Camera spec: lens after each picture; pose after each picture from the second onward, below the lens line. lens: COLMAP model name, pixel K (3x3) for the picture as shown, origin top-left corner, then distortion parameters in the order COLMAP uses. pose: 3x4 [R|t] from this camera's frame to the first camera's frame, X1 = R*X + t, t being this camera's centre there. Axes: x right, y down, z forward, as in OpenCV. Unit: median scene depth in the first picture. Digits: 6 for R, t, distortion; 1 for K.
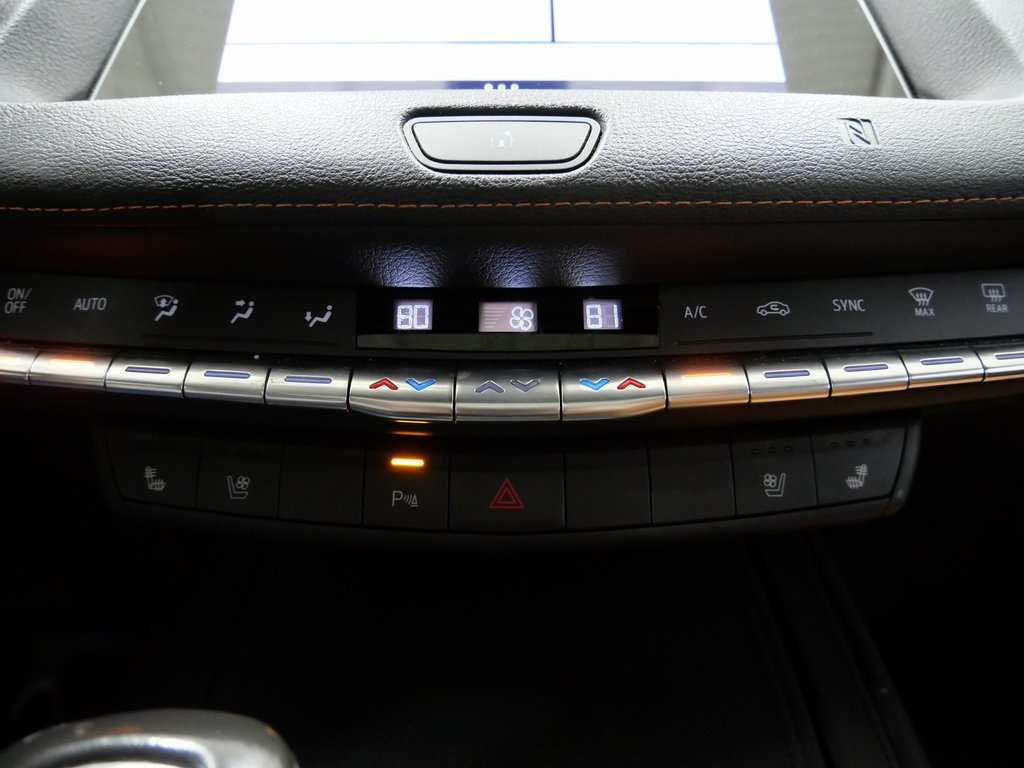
lens RADIAL K [[732.1, 0, 506.0], [0, 732.1, 381.0], [0, 0, 1]] dist [-0.008076, -0.001122]
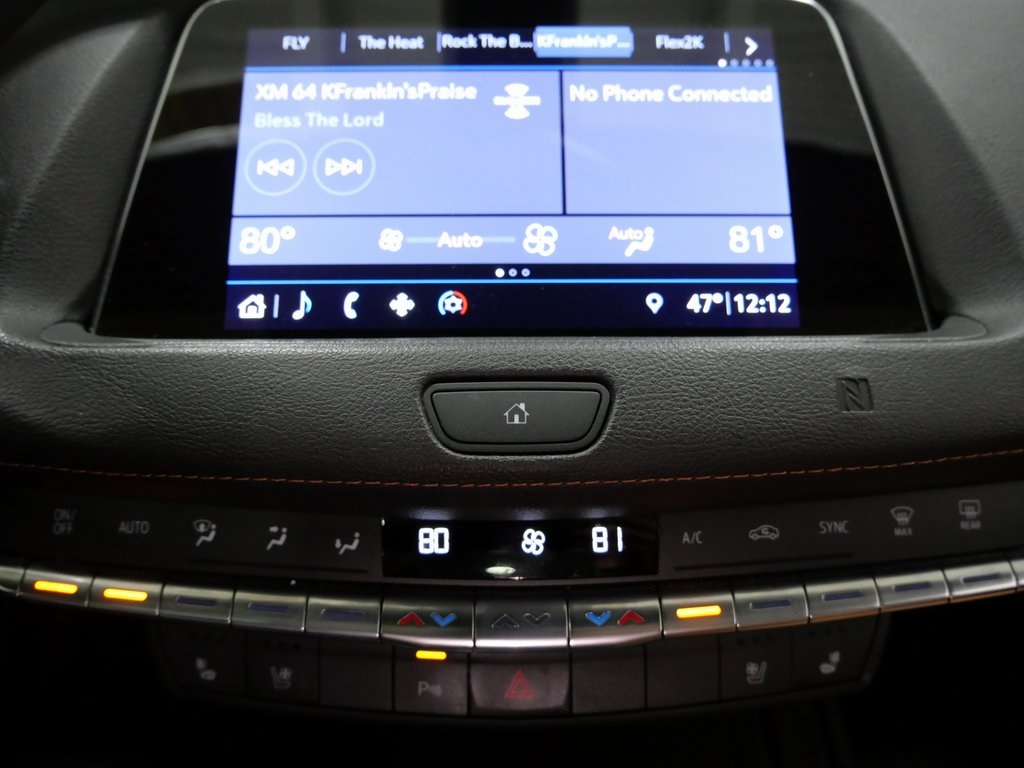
lens RADIAL K [[753.7, 0, 509.6], [0, 753.7, 383.8], [0, 0, 1]] dist [0.000040, 0.001179]
pose [[0.999965, -0.003621, 0.007593, -0.022031], [0.002096, 0.981394, 0.191995, -0.531776], [-0.008147, -0.191972, 0.981367, -0.057469]]
